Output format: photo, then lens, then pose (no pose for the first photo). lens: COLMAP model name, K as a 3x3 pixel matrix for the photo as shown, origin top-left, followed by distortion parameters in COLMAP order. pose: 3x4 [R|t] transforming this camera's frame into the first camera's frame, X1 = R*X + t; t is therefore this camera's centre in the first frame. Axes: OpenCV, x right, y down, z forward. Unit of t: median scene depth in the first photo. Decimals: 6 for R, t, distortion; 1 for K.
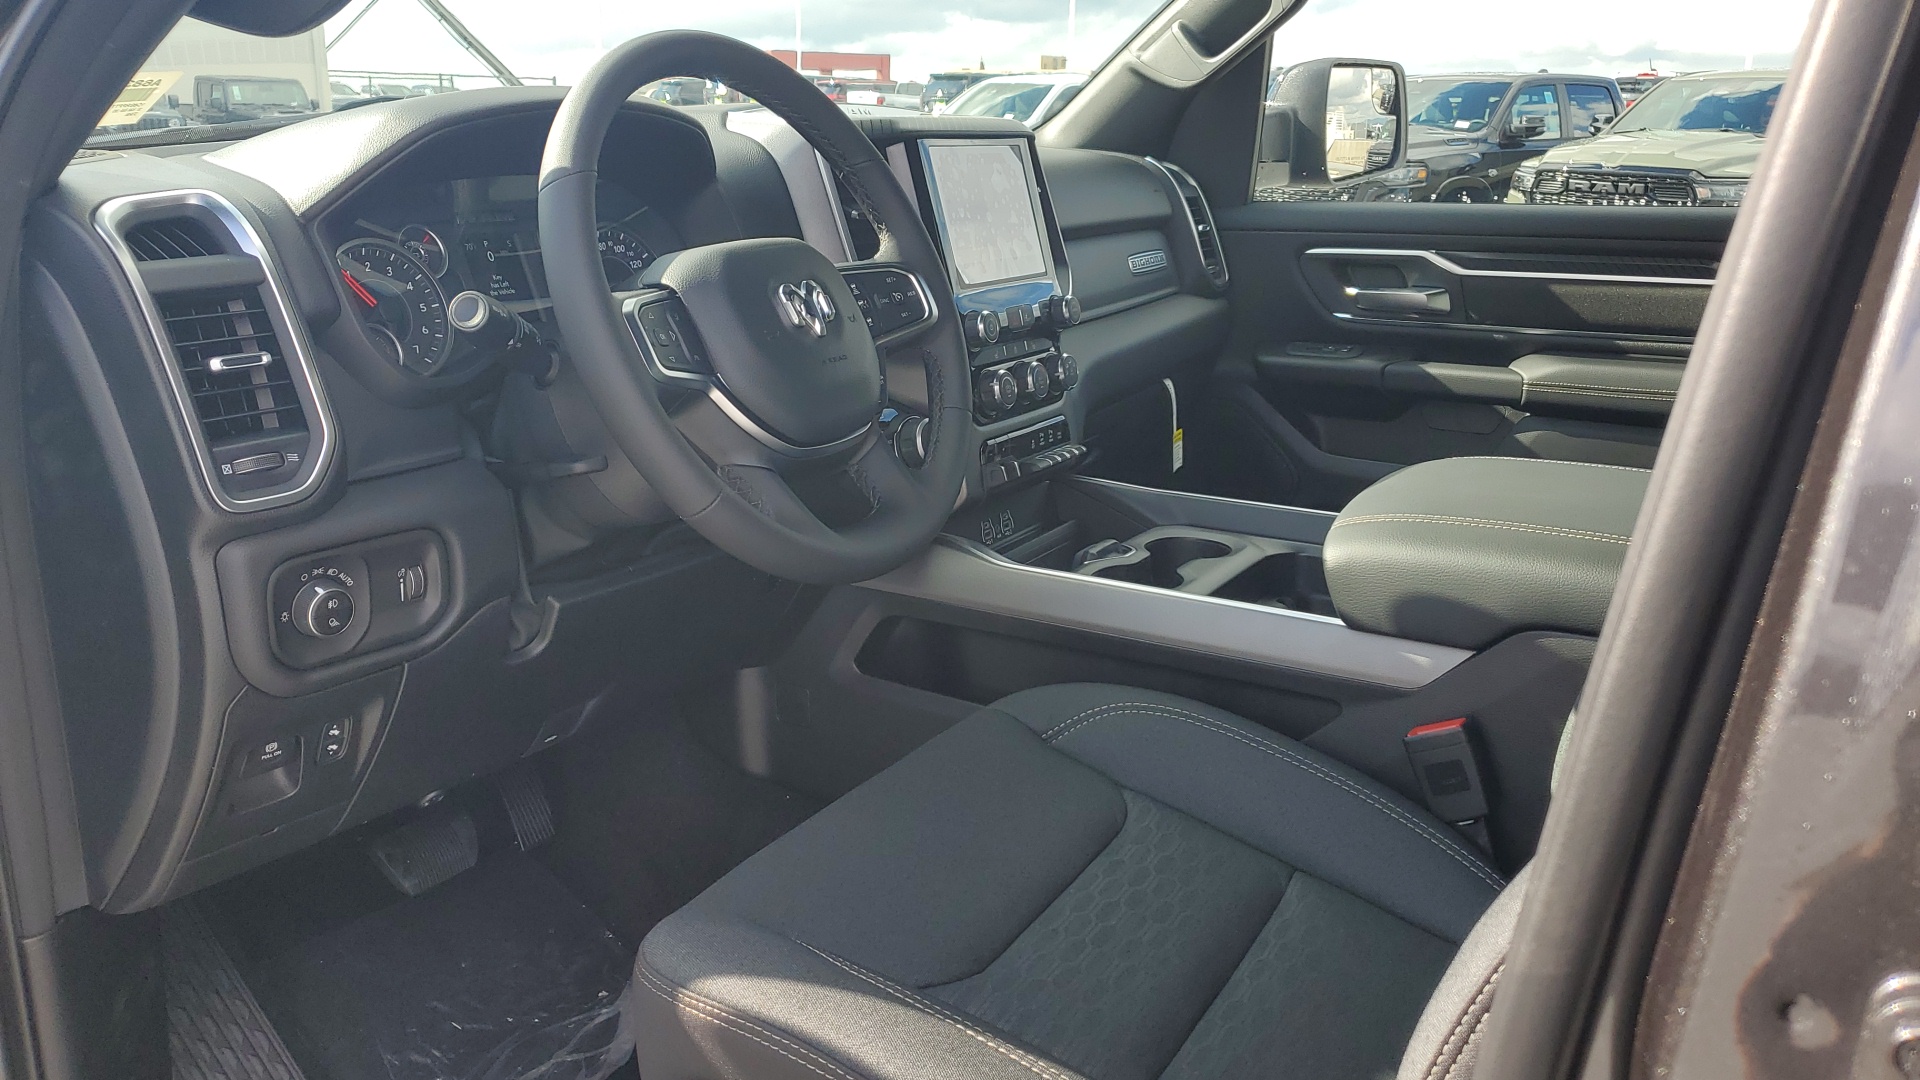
lens RADIAL K [[1499.2, 0, 959.3], [0, 1499.2, 535.3], [0, 0, 1]] dist [0.025920, -0.007591]
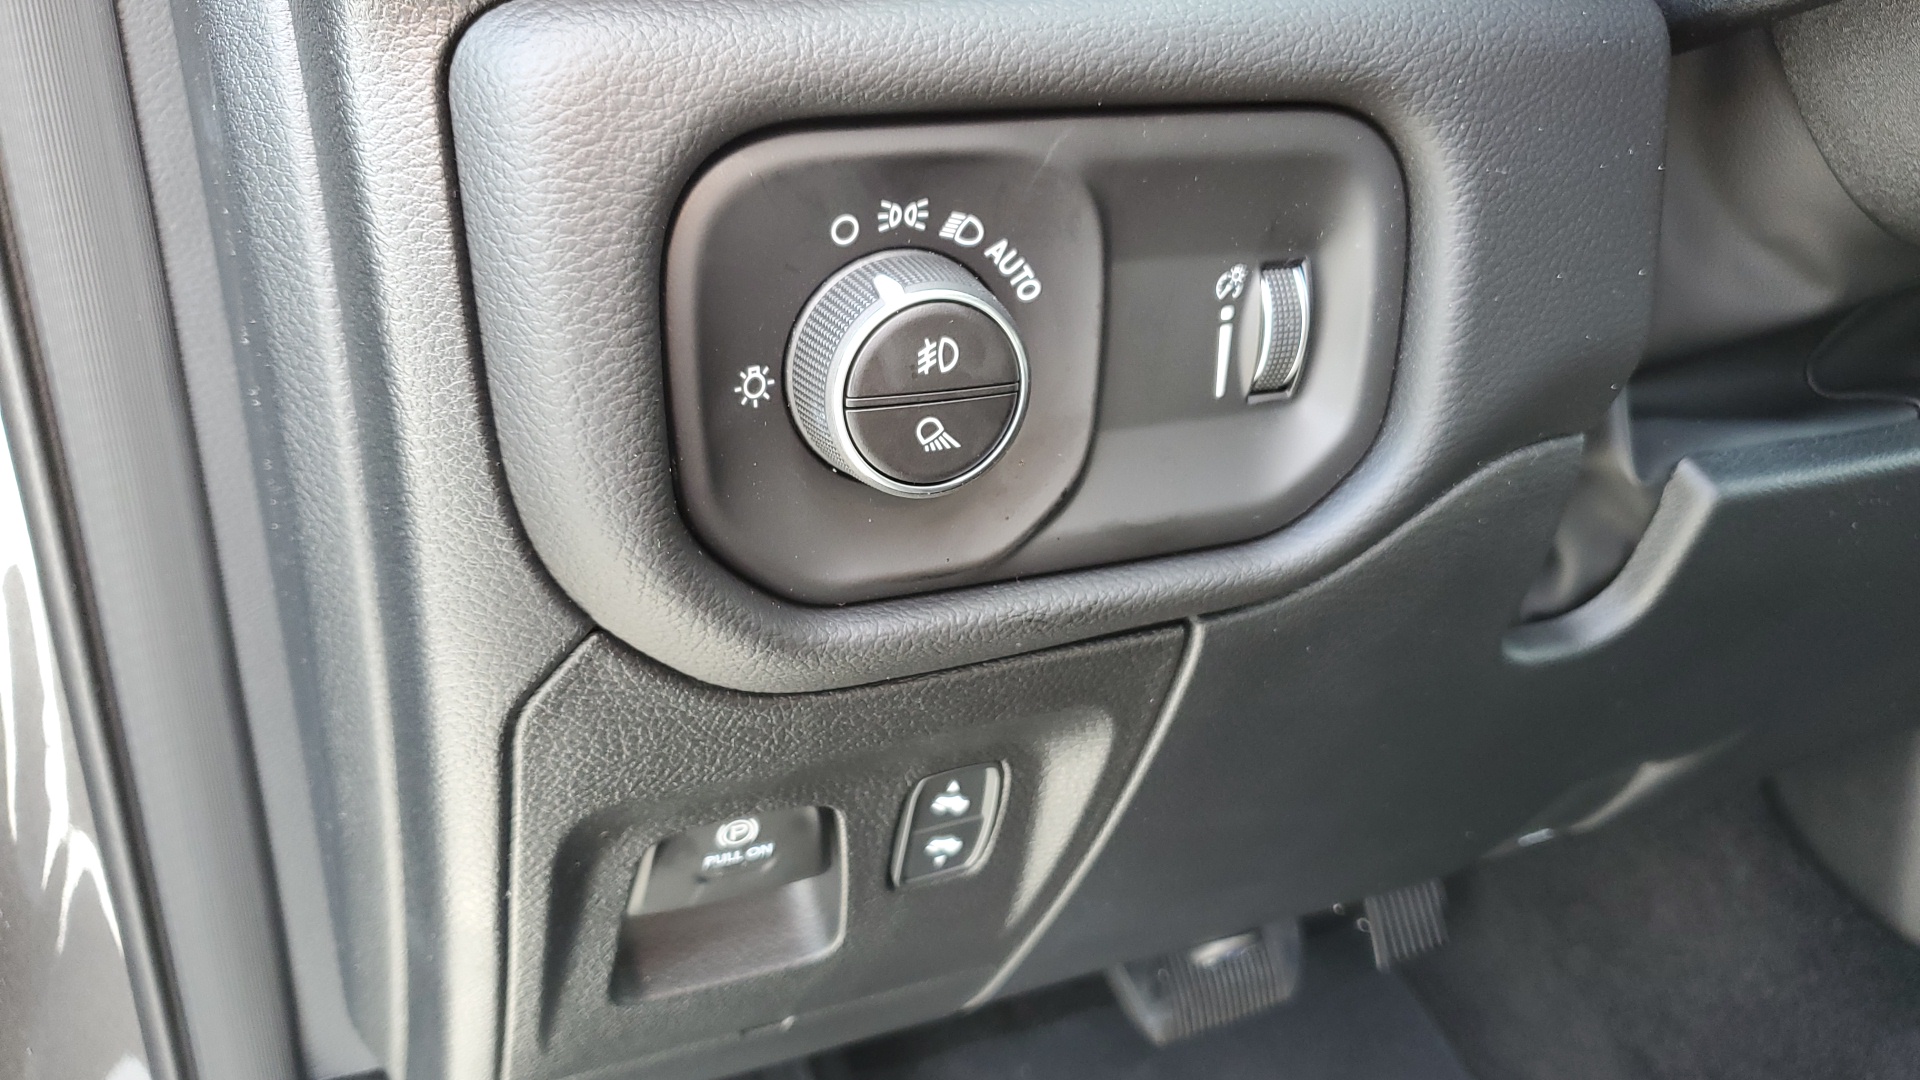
lens RADIAL K [[1499.2, 0, 959.9], [0, 1499.2, 537.2], [0, 0, 1]] dist [0.025920, -0.007591]
pose [[0.853390, 0.161630, -0.495581, -0.275251], [-0.119487, 0.986055, 0.115838, 0.043108], [0.507393, -0.039639, 0.860802, 0.751602]]
